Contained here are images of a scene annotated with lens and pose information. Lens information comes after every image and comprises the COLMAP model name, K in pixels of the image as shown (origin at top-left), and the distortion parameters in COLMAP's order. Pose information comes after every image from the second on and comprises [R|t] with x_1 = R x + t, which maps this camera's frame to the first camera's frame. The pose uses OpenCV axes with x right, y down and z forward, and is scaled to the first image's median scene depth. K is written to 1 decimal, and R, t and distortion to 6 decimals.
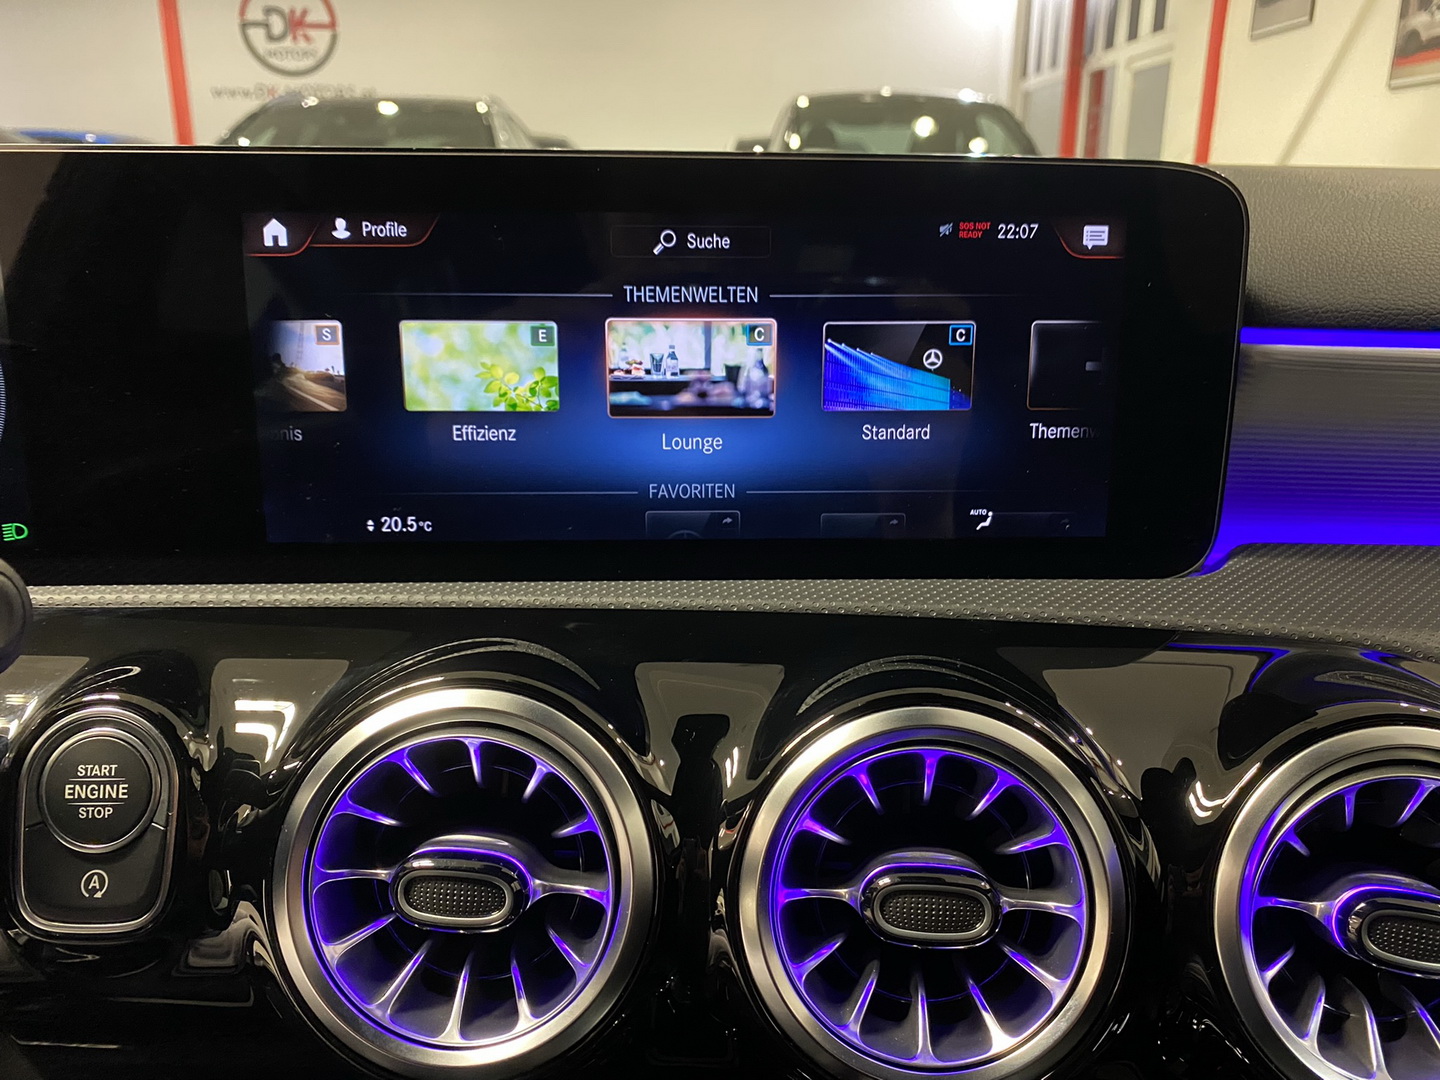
lens RADIAL K [[1126.2, 0, 723.0], [0, 1126.2, 520.1], [0, 0, 1]] dist [0.020074, -0.012981]
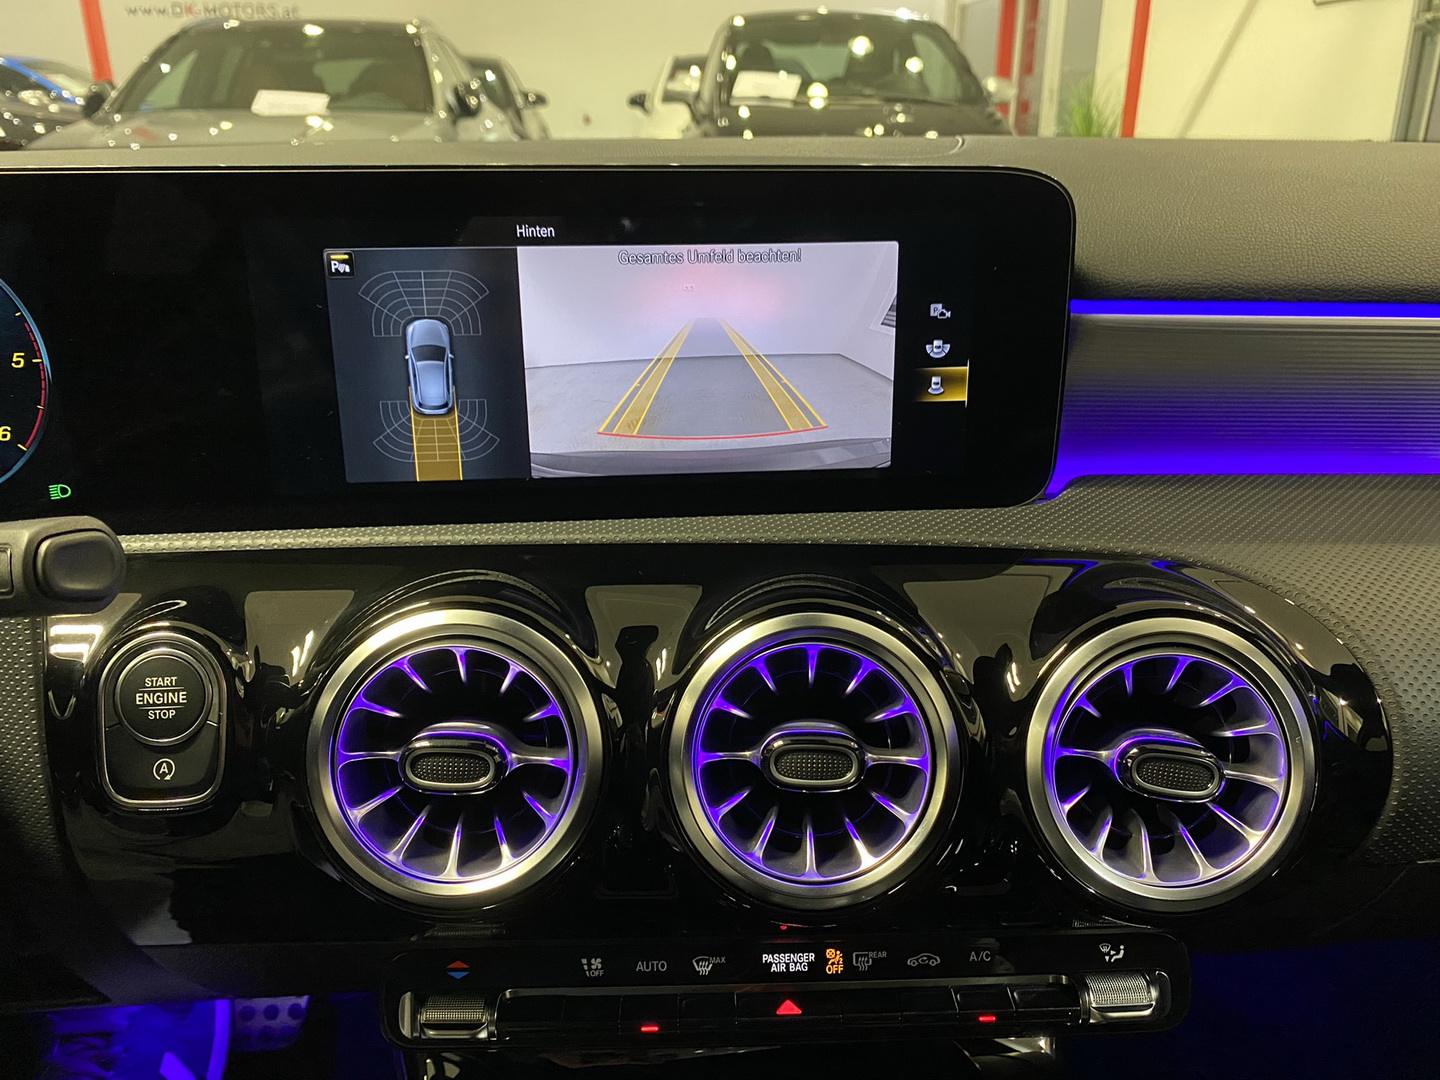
lens RADIAL K [[1120.6, 0, 716.6], [0, 1120.6, 512.4], [0, 0, 1]] dist [0.039975, -0.046768]
pose [[0.998870, -0.024780, 0.040564, 0.022092], [0.022257, 0.997859, 0.061501, -0.030773], [-0.042002, -0.060529, 0.997282, -0.263222]]
